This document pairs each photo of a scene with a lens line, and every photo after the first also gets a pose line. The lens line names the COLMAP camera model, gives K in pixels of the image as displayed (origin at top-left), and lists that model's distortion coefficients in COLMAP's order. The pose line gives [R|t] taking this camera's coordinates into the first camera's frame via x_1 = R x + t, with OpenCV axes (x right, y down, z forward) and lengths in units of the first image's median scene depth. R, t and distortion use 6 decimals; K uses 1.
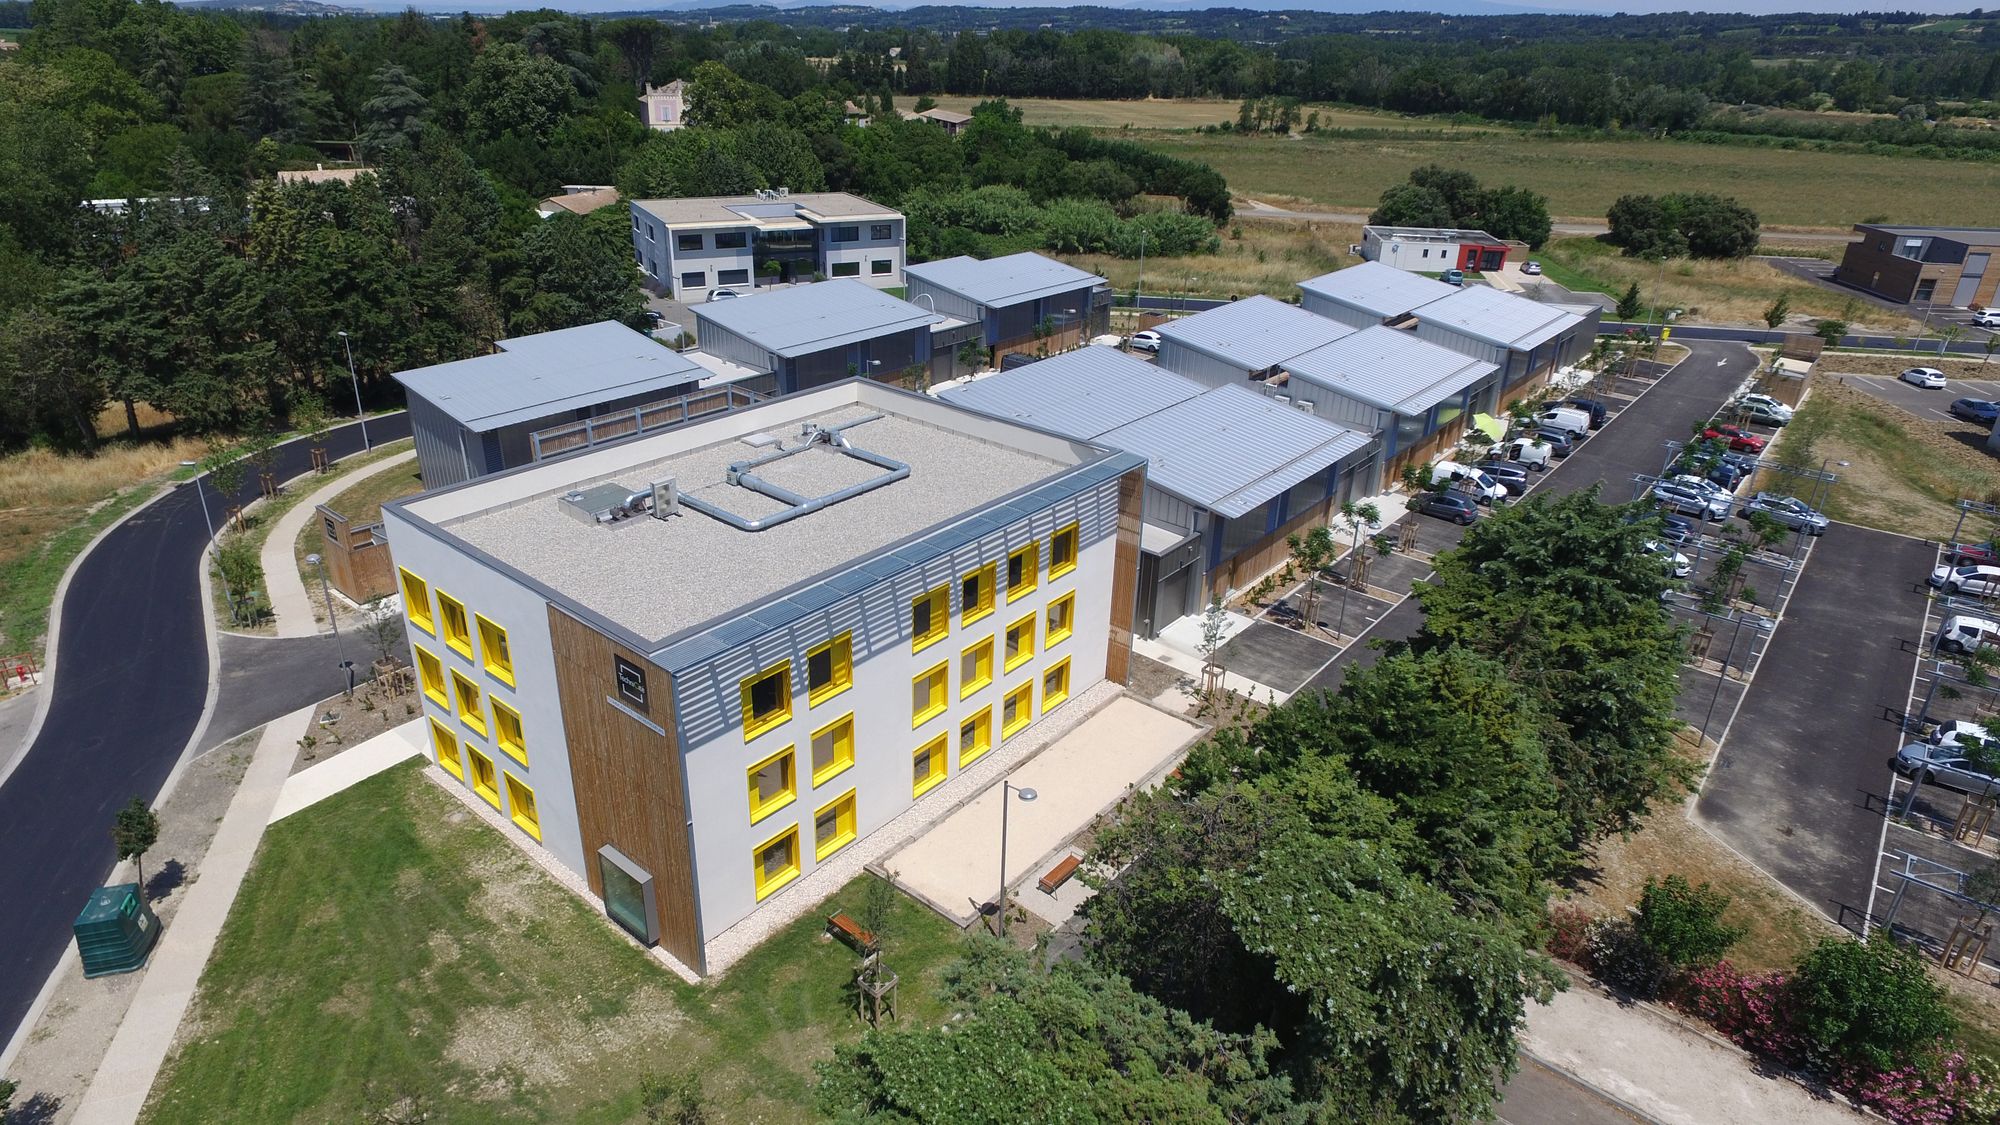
lens RADIAL K [[1154.2, 0, 997.6], [0, 1154.2, 561.0], [0, 0, 1]] dist [-0.000310, 0.000859]
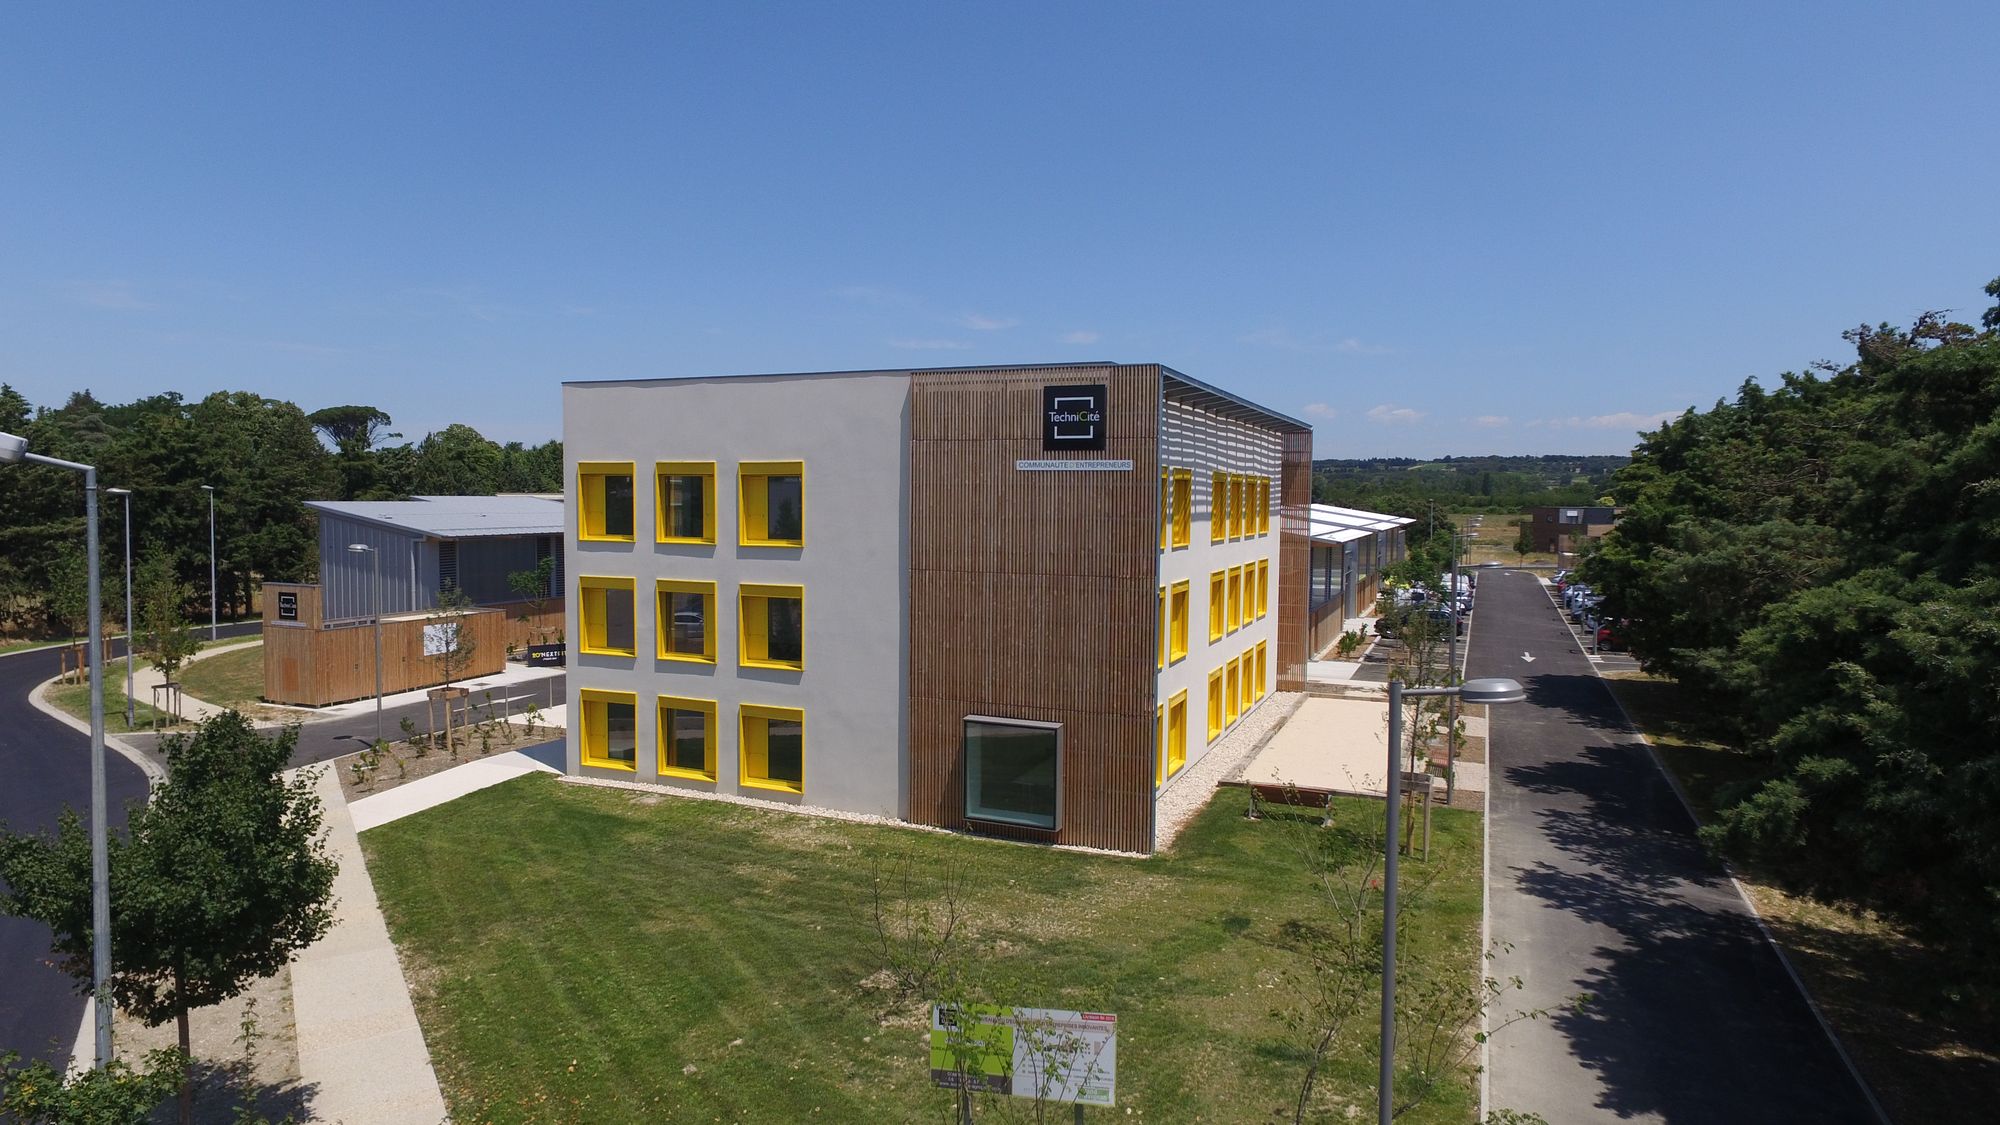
lens RADIAL K [[1154.2, 0, 999.2], [0, 1154.2, 560.5], [0, 0, 1]] dist [-0.000310, 0.000859]
pose [[0.958195, -0.035475, 0.283907, -0.396339], [0.135682, 0.929952, -0.341730, 0.307787], [-0.251897, 0.365965, 0.895889, 0.221343]]
